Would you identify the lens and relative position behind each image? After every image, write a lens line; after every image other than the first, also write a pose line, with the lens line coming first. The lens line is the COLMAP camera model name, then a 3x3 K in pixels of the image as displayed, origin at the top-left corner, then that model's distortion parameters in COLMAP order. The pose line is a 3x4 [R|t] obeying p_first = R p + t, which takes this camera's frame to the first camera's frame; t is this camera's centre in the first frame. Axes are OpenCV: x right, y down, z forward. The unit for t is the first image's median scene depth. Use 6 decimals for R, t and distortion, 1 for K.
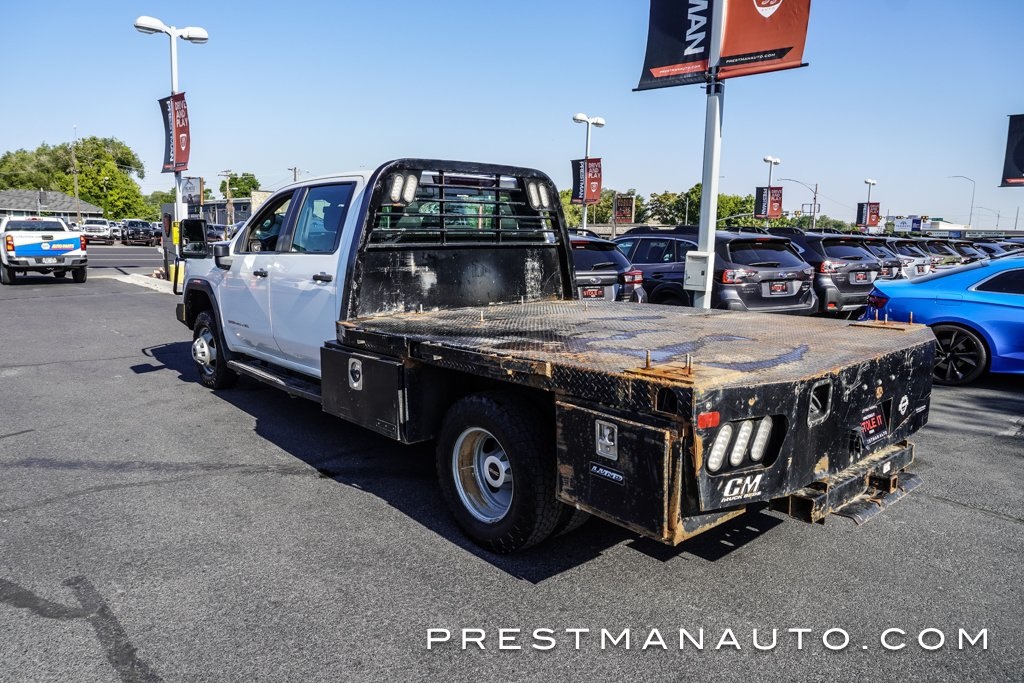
lens RADIAL K [[680.8, 0, 508.7], [0, 680.8, 342.4], [0, 0, 1]] dist [-0.036756, 0.025128]
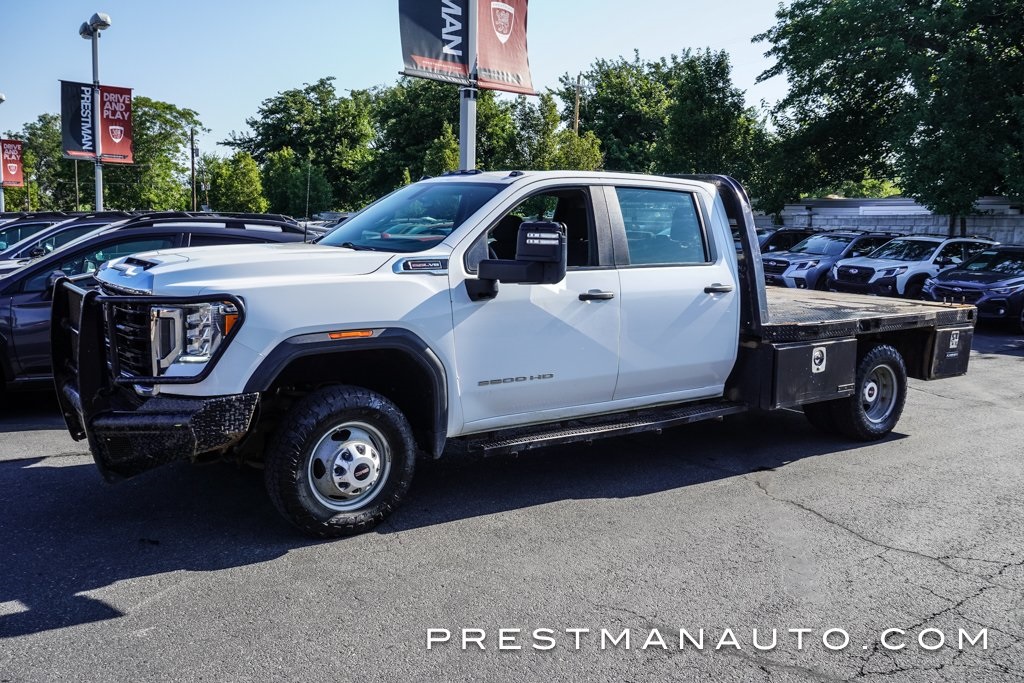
lens RADIAL K [[902.2, 0, 510.7], [0, 902.2, 345.6], [0, 0, 1]] dist [-0.041072, 0.012519]
pose [[0.114599, -0.138408, 0.983723, -1.367330], [0.132746, 0.983499, 0.122912, -0.183543], [-0.984503, 0.116500, 0.131081, 0.965768]]
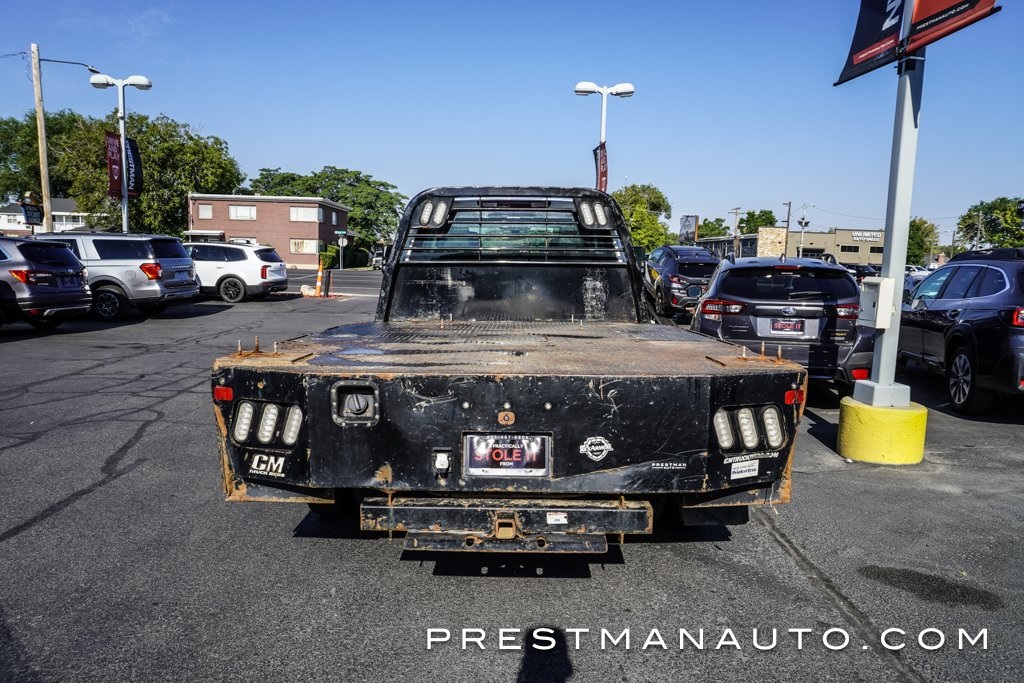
lens RADIAL K [[680.8, 0, 509.5], [0, 680.8, 341.7], [0, 0, 1]] dist [-0.036756, 0.025128]
pose [[0.742572, 0.075621, -0.665483, 0.606017], [-0.110840, 0.993780, -0.010753, -0.007090], [0.660531, 0.081747, 0.746335, 0.189581]]
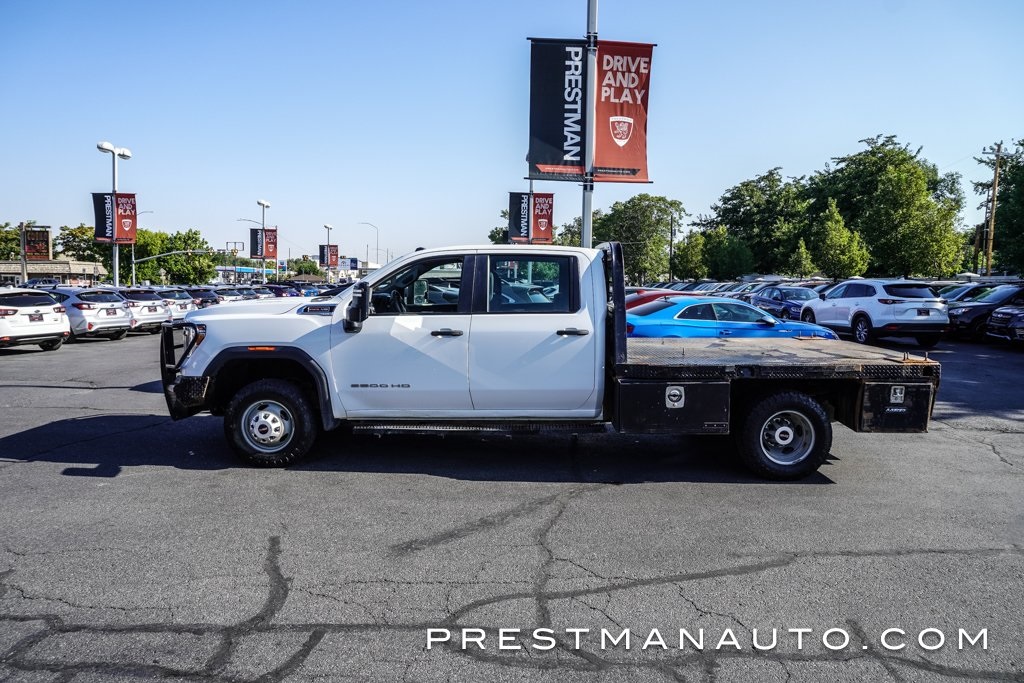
lens RADIAL K [[688.4, 0, 502.4], [0, 688.4, 352.0], [0, 0, 1]] dist [-0.049334, 0.002277]
pose [[0.680988, -0.081048, 0.727795, -1.096169], [0.109728, 0.993929, 0.008014, -0.071856], [-0.724027, 0.074402, 0.685748, 0.193582]]
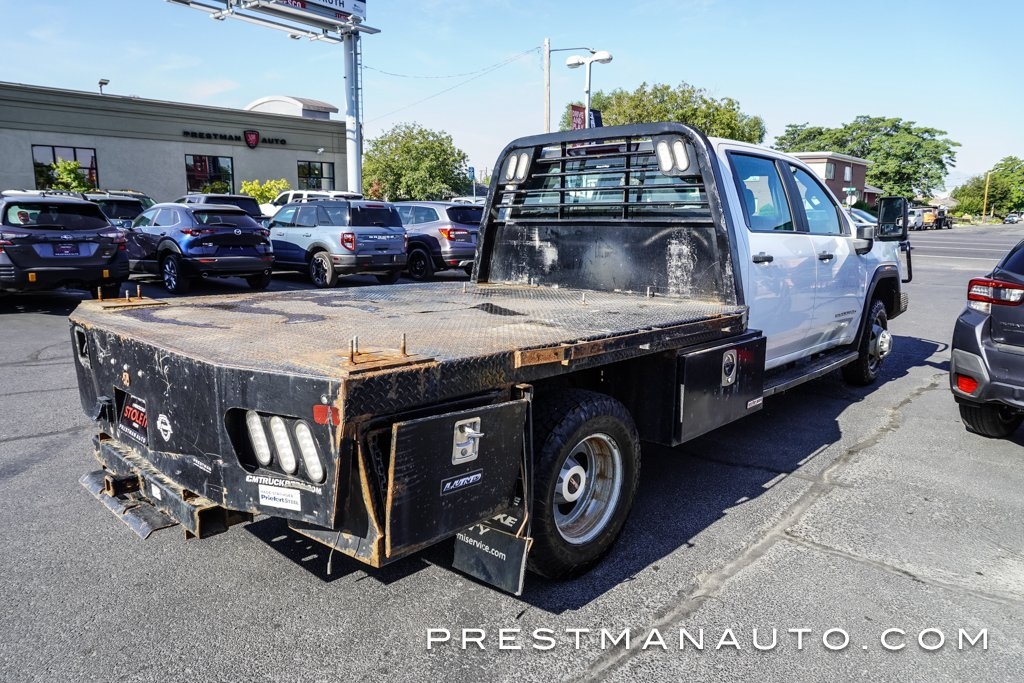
lens RADIAL K [[680.8, 0, 513.9], [0, 680.8, 340.2], [0, 0, 1]] dist [-0.036756, 0.025128]
pose [[0.096740, 0.165815, -0.981400, 0.770742], [-0.161794, 0.975530, 0.148874, -0.097372], [0.982071, 0.144382, 0.121200, 0.742112]]
